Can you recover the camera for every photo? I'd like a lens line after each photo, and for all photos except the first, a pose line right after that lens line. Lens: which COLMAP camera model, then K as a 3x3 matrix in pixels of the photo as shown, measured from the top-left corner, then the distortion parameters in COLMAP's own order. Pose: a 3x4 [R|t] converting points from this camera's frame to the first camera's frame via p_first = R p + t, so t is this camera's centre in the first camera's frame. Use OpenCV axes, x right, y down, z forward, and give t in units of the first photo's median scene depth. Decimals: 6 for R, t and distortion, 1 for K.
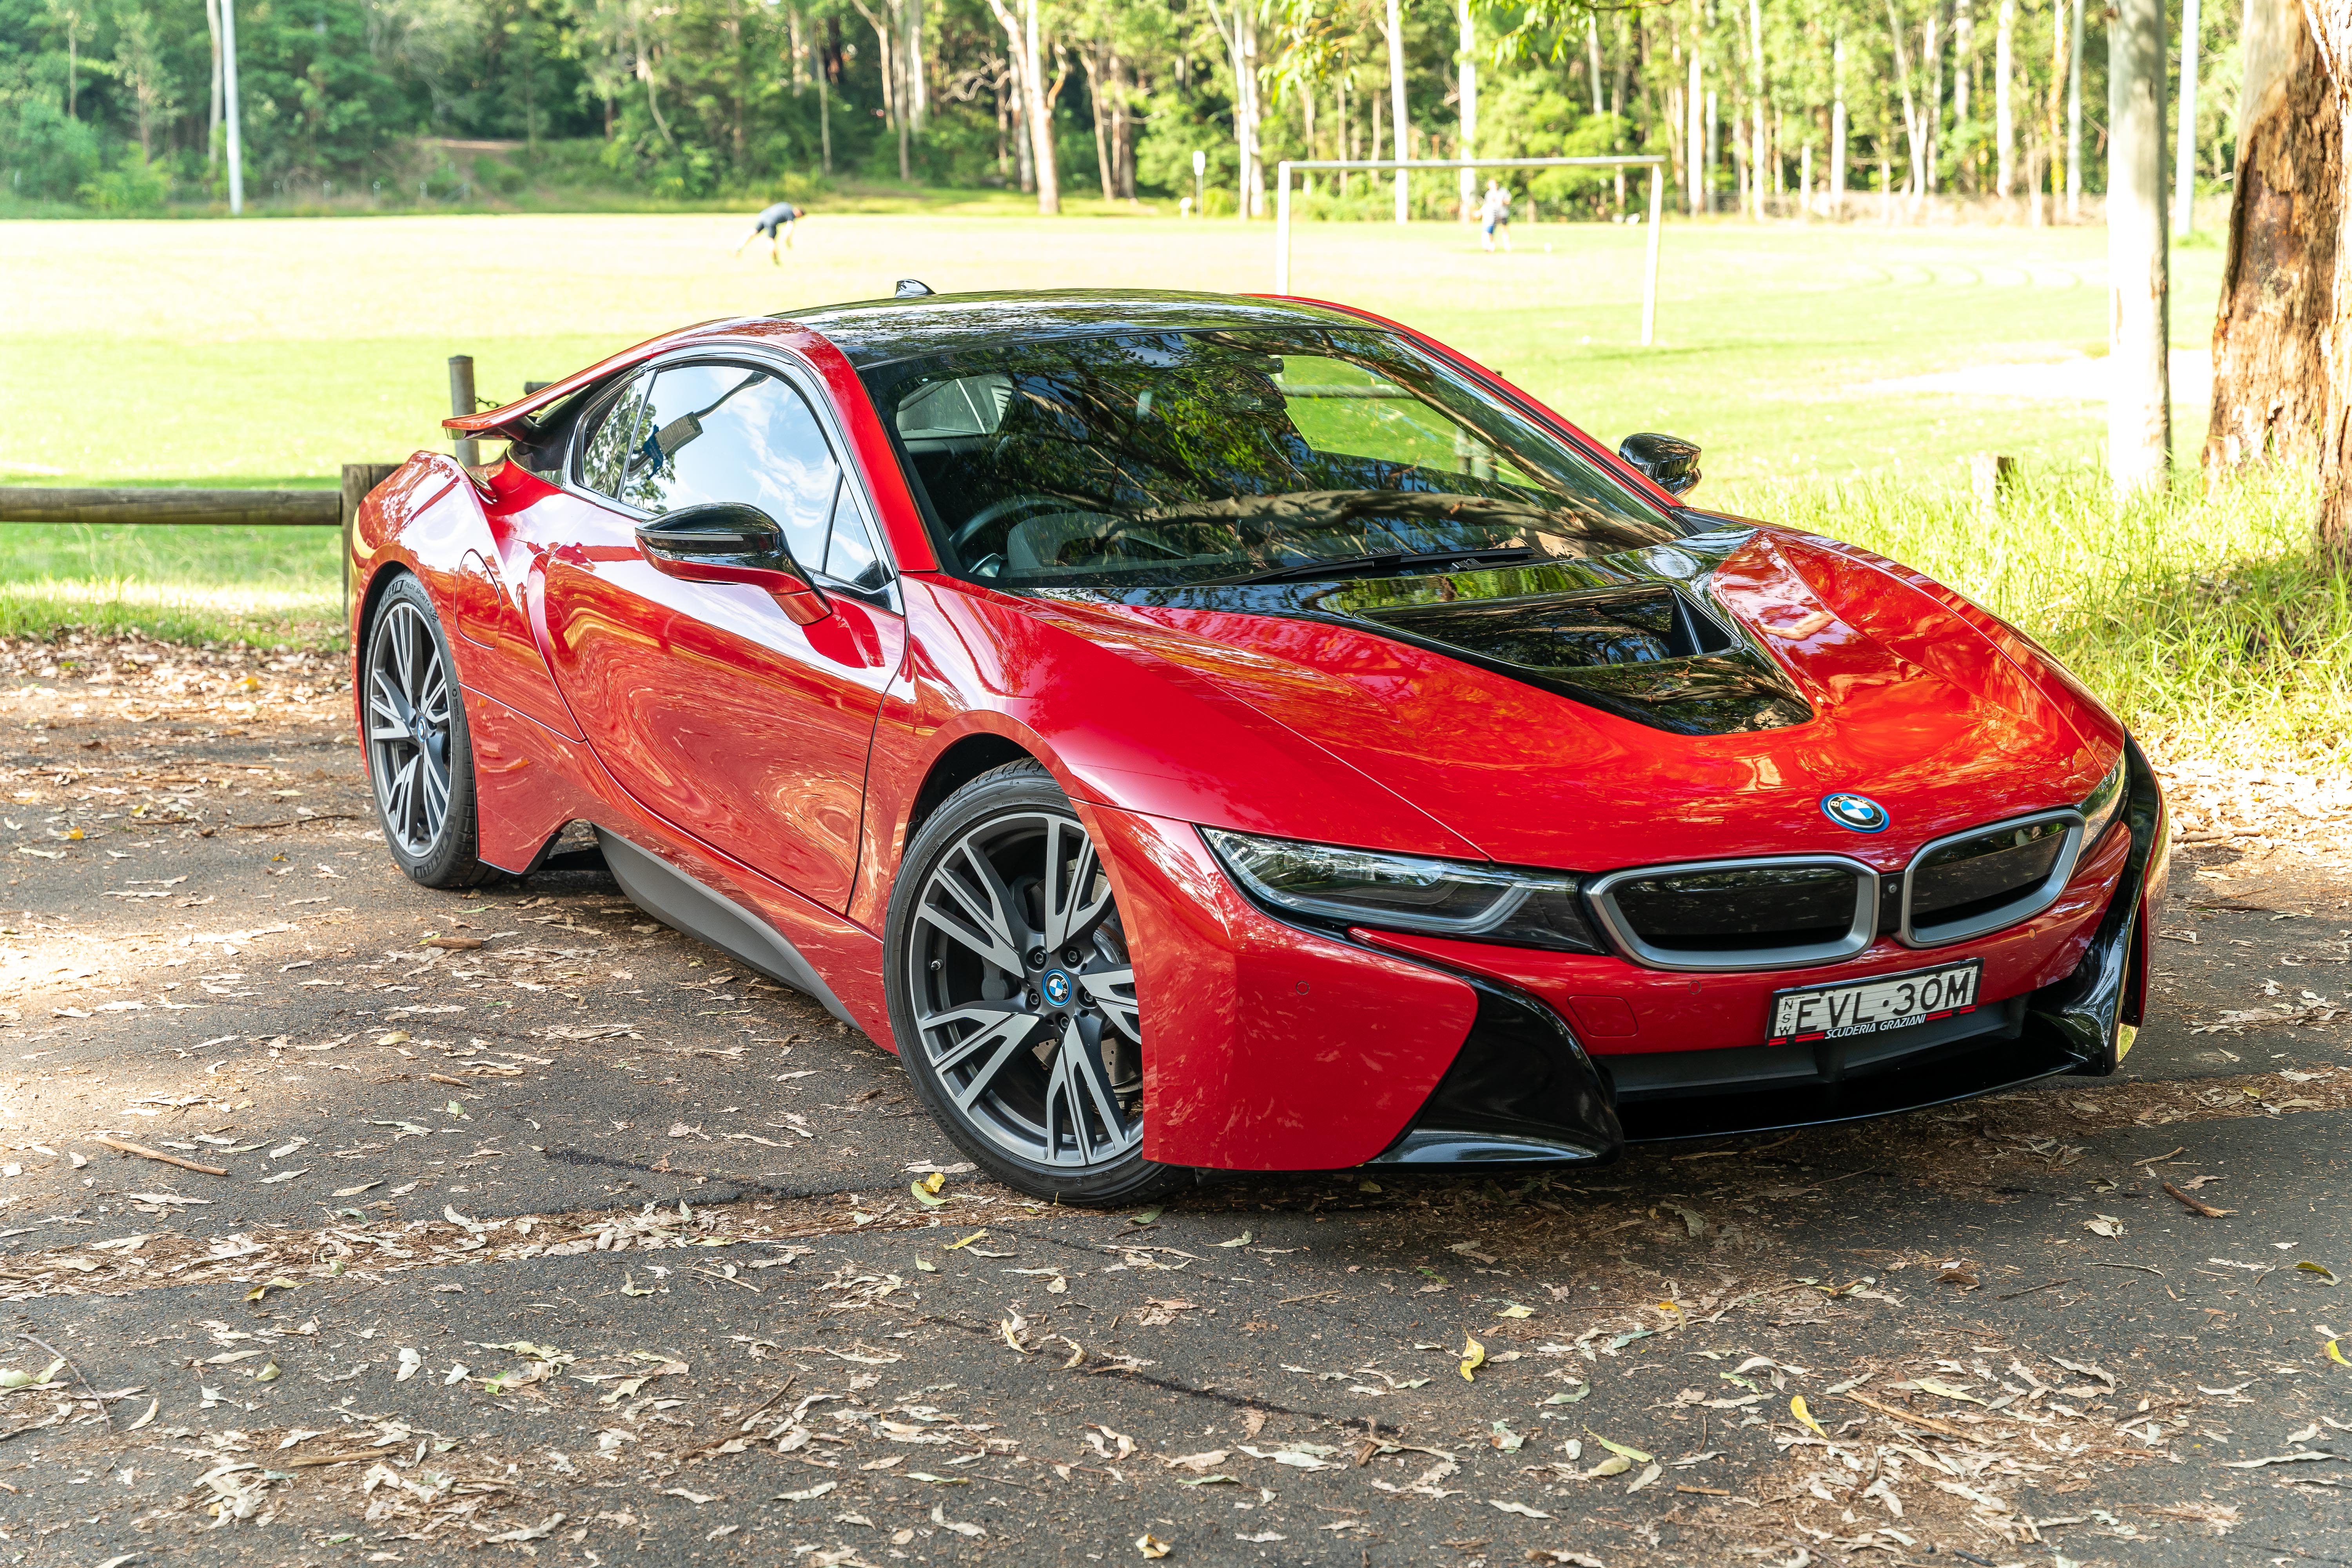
lens RADIAL K [[3839.0, 0, 1176.0], [0, 3839.0, 784.0], [0, 0, 1]] dist [0.030948, 0.044941]
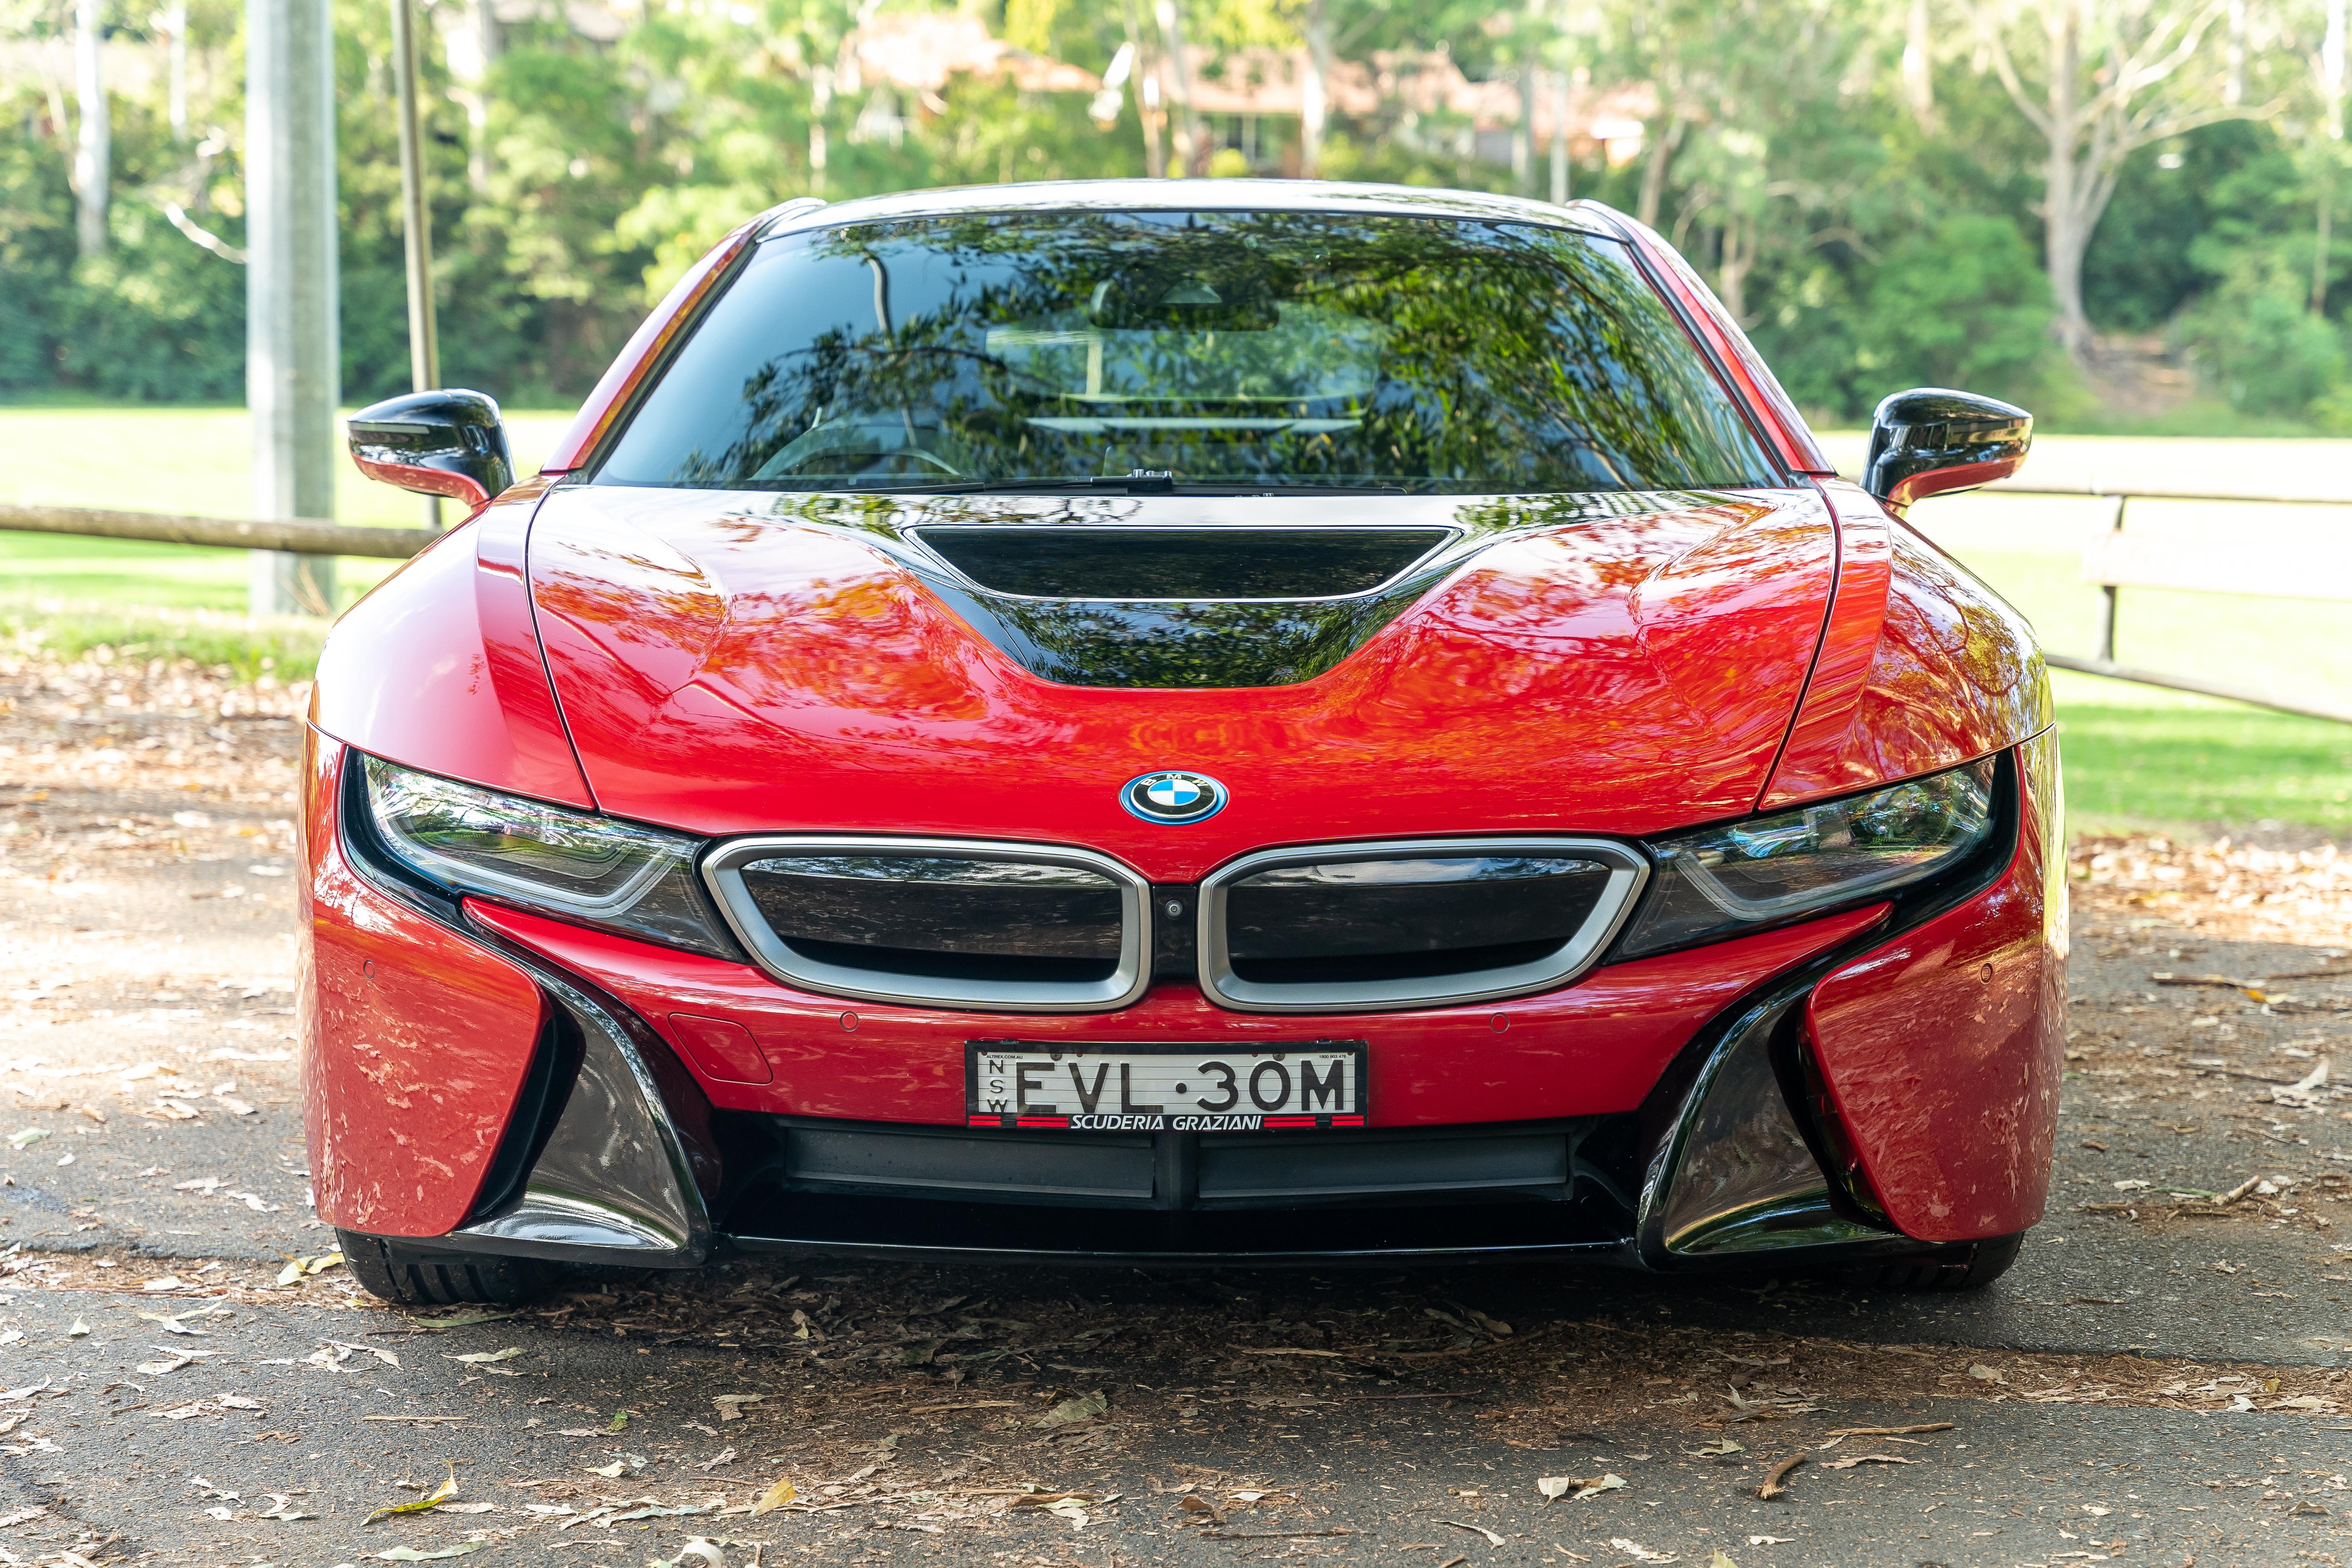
lens RADIAL K [[4954.2, 0, 1184.6], [0, 4954.2, 914.9], [0, 0, 1]] dist [0.037039, 0.237013]
pose [[0.868645, 0.077328, -0.489364, 0.560817], [-0.104229, 0.994161, -0.027918, 0.048095], [0.484348, 0.075257, 0.871633, 0.244100]]
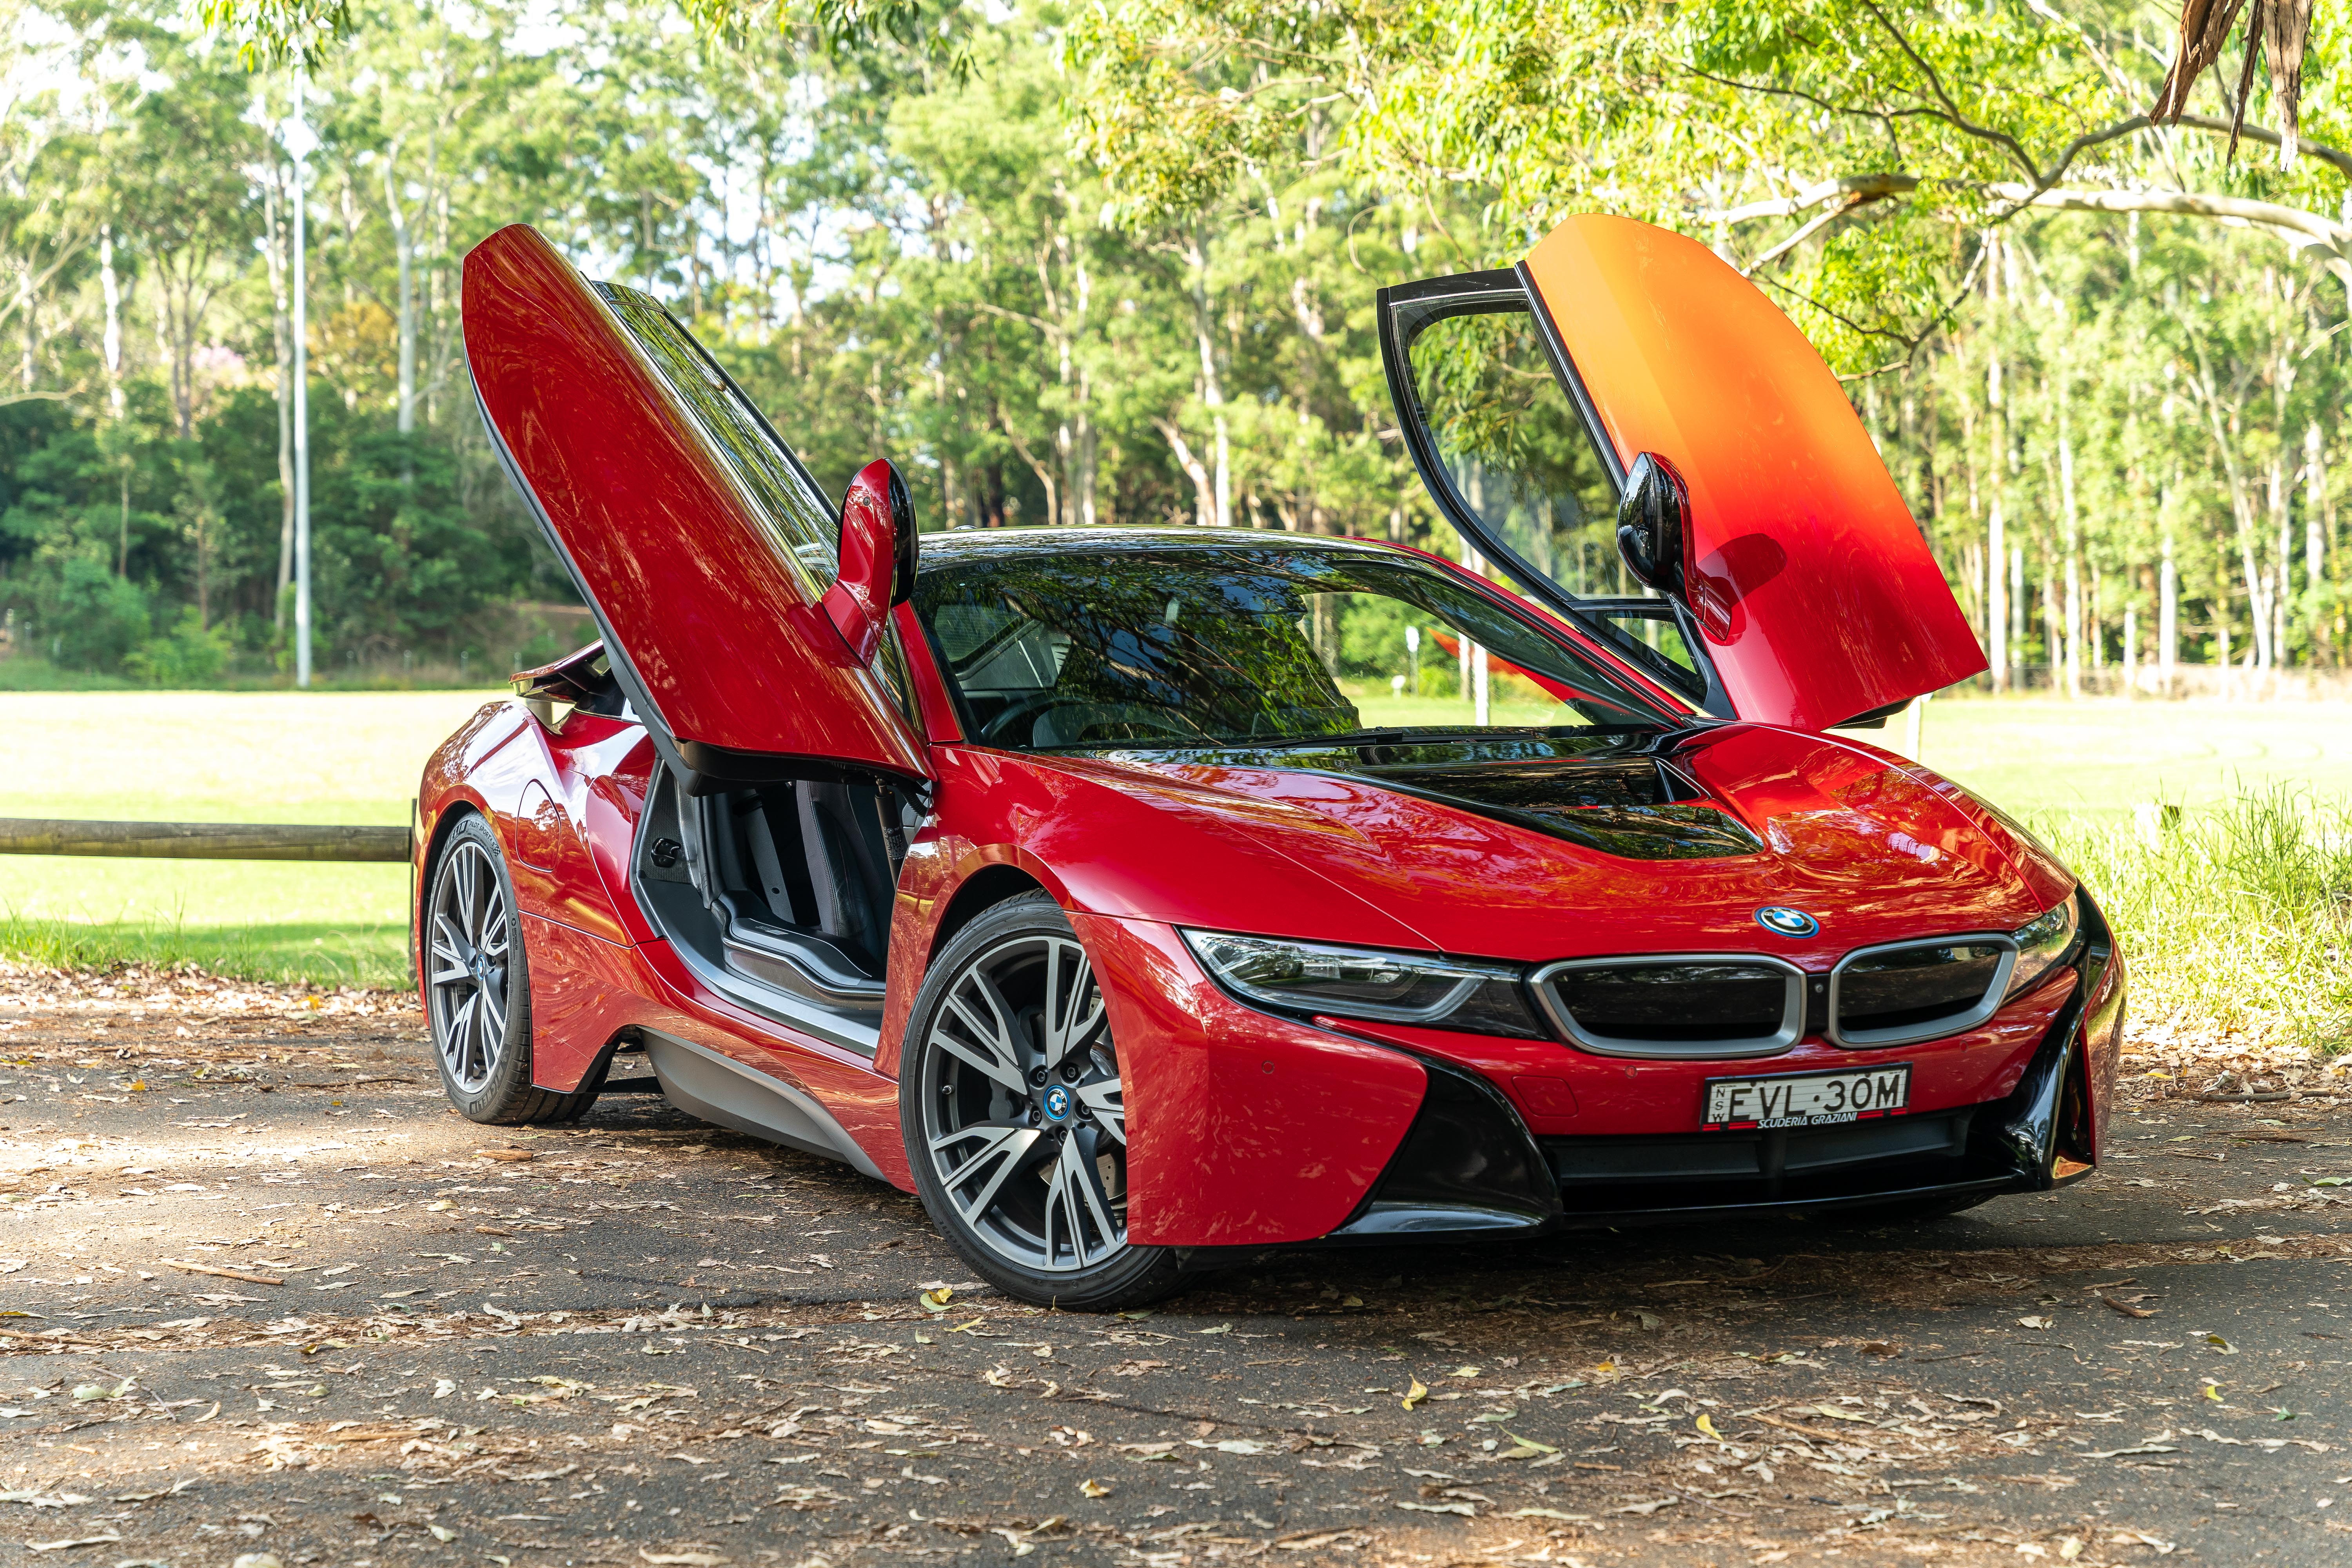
lens RADIAL K [[4571.0, 0, 1159.7], [0, 4571.0, 816.7], [0, 0, 1]] dist [0.051119, 0.083464]
pose [[0.998645, 0.004398, -0.051856, 0.063111], [-0.010695, 0.992500, -0.121777, 0.128366], [0.050931, 0.122166, 0.991202, -0.270206]]
